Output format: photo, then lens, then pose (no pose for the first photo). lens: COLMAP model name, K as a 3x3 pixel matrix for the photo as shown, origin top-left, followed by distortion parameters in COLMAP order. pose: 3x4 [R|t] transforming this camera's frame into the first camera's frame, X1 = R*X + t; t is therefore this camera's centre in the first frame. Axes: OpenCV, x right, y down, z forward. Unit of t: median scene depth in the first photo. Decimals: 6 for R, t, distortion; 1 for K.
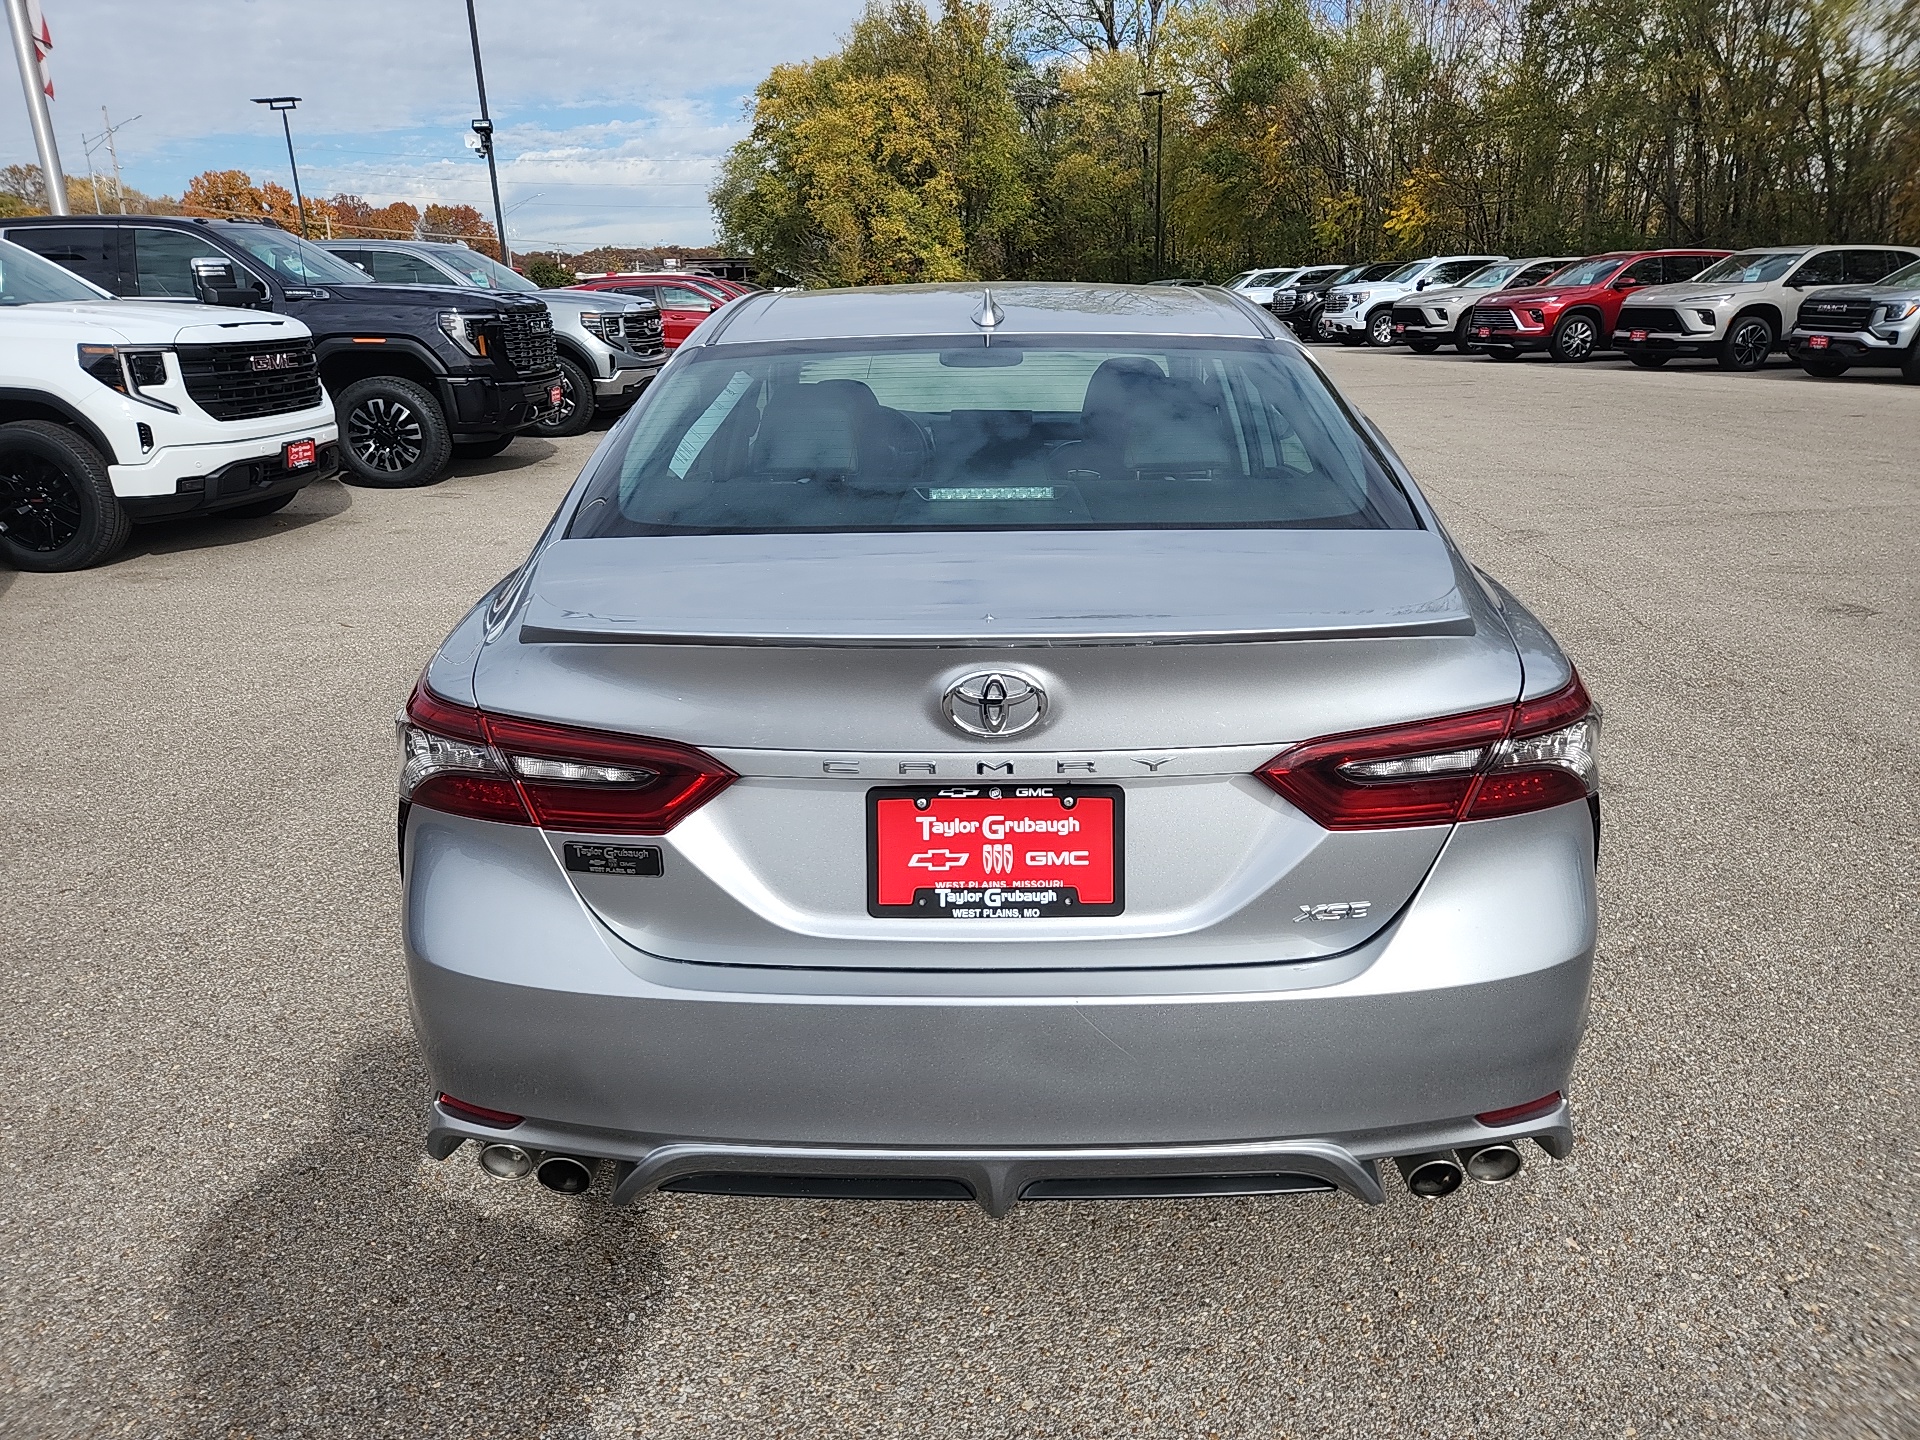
lens RADIAL K [[1281.9, 0, 960.0], [0, 1281.9, 720.0], [0, 0, 1]] dist [0.079226, -0.063089]
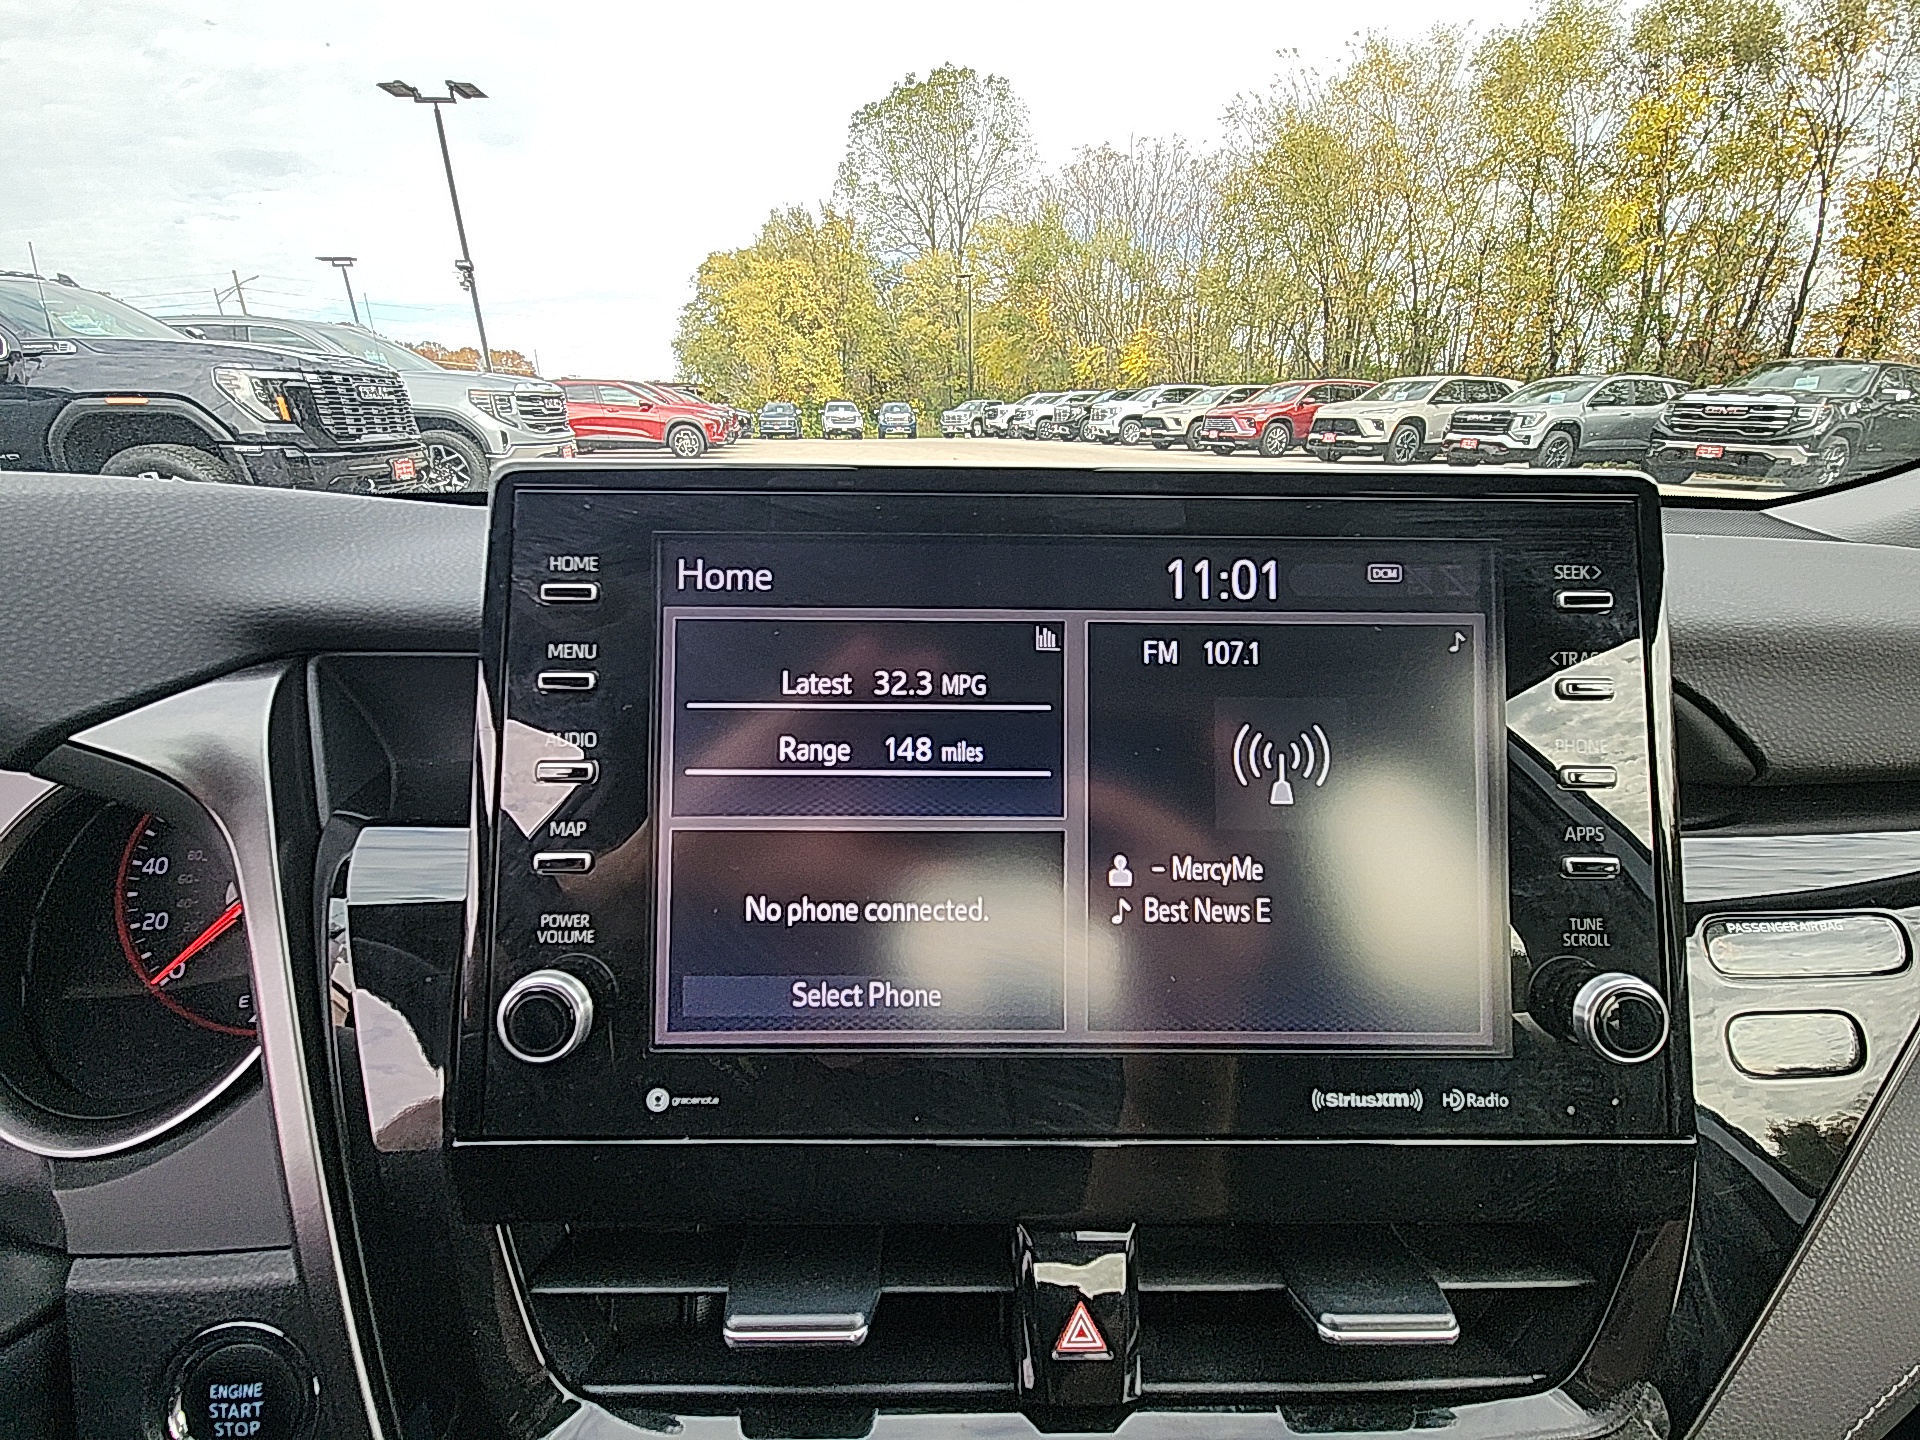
lens RADIAL K [[768.3, 0, 953.3], [0, 768.3, 708.8], [0, 0, 1]] dist [0.011552, -0.009829]
pose [[0.990820, -0.031358, 0.131499, 0.003704], [0.025264, 0.998539, 0.047761, -0.066478], [-0.132804, -0.044000, 0.990165, 0.277638]]
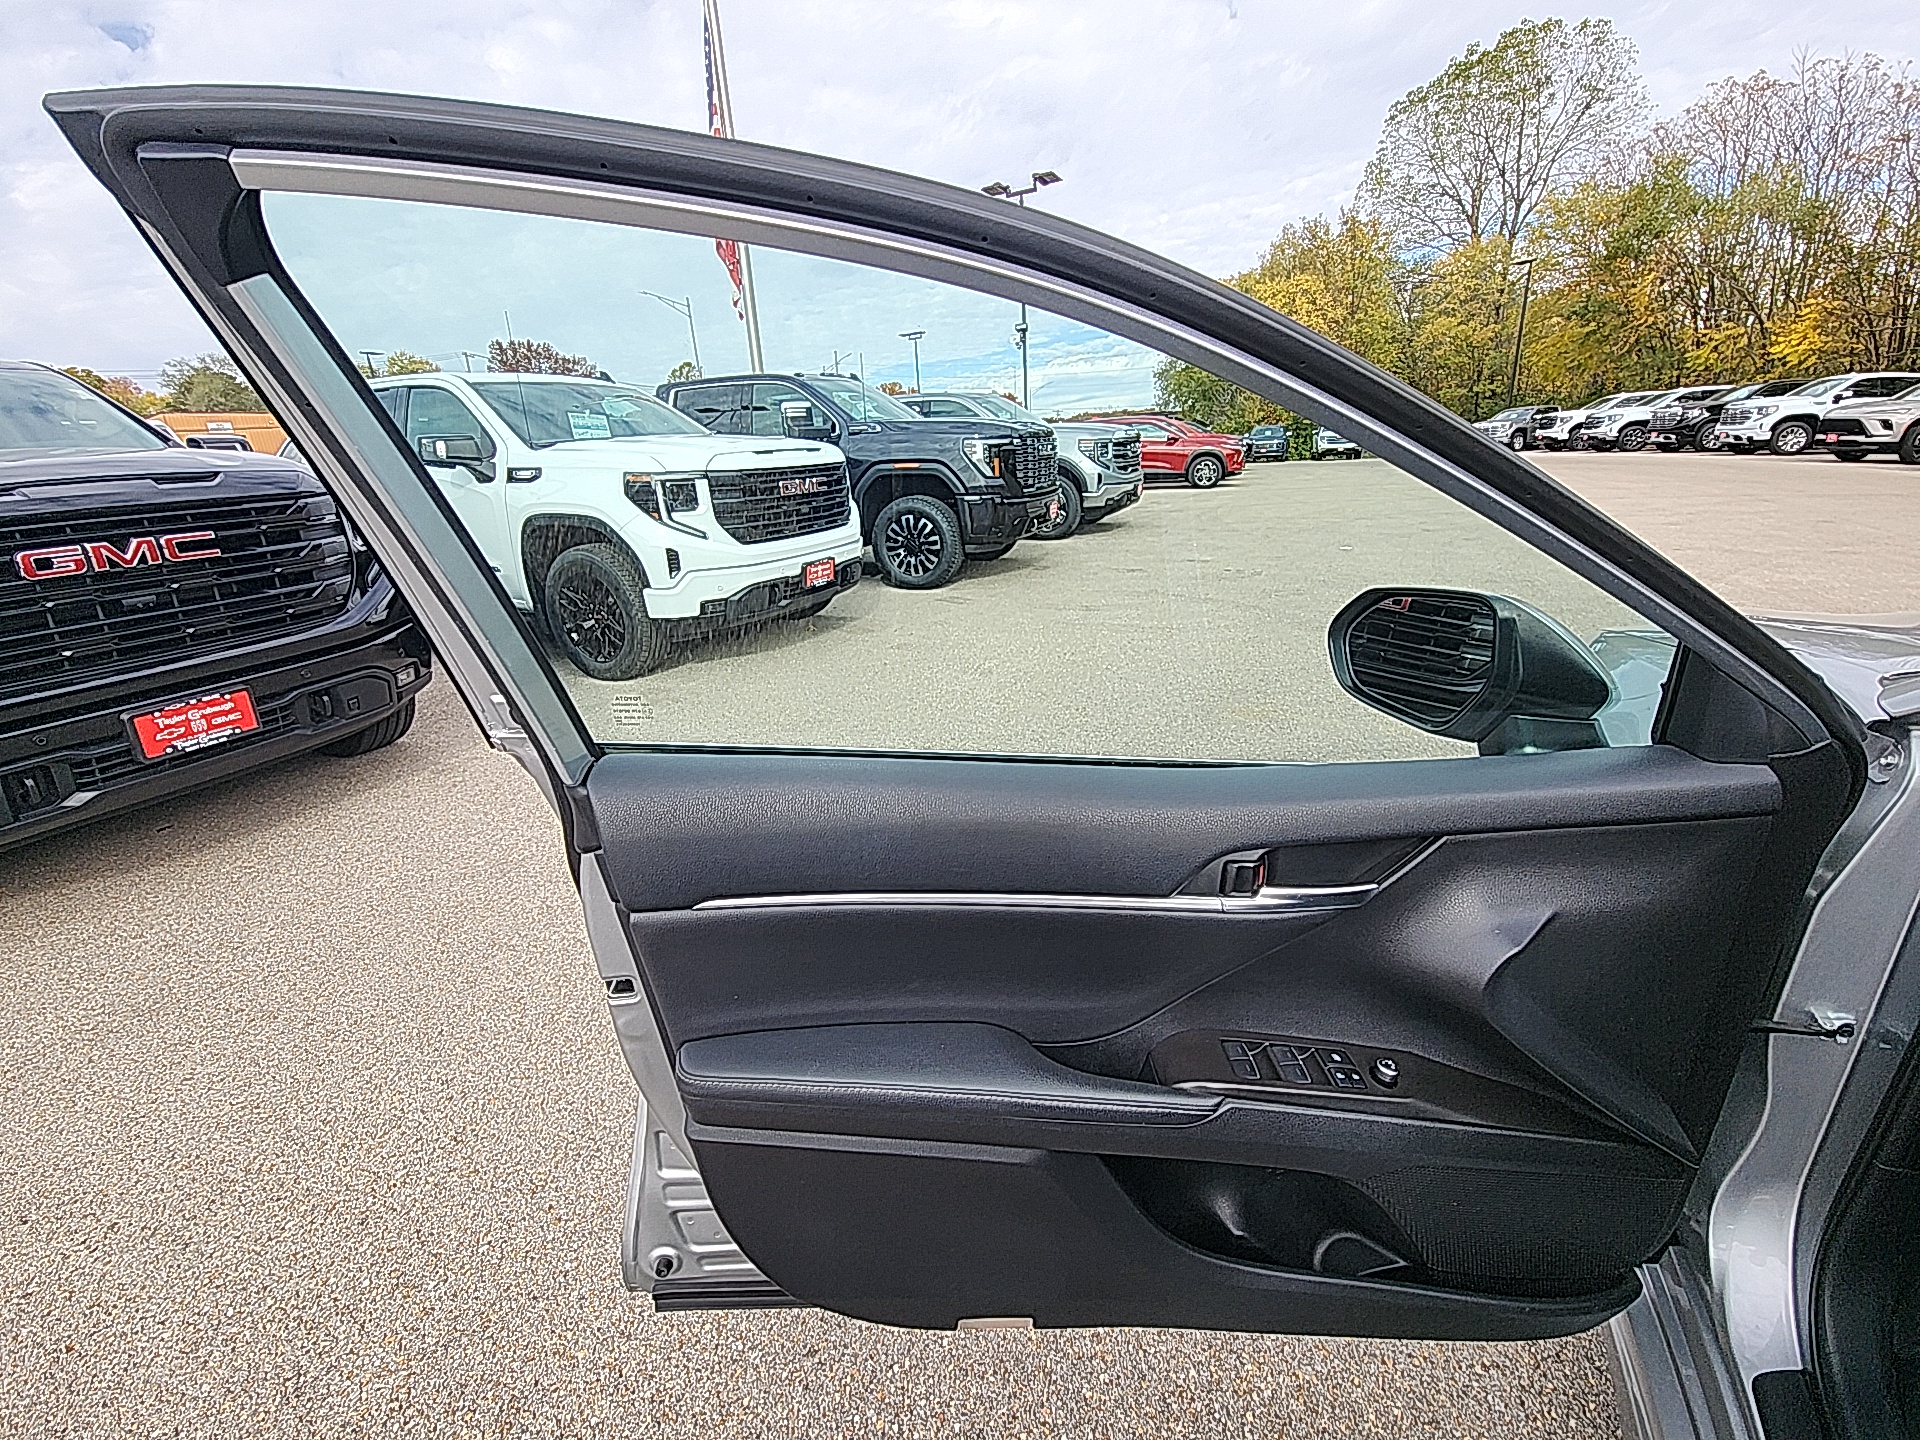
lens RADIAL K [[771.5, 0, 950.3], [0, 771.5, 709.4], [0, 0, 1]] dist [0.012732, -0.009378]
pose [[0.915264, 0.099657, -0.390335, -0.081100], [-0.092159, 0.995021, 0.037944, -0.067198], [0.392173, 0.001244, 0.919891, 0.246013]]
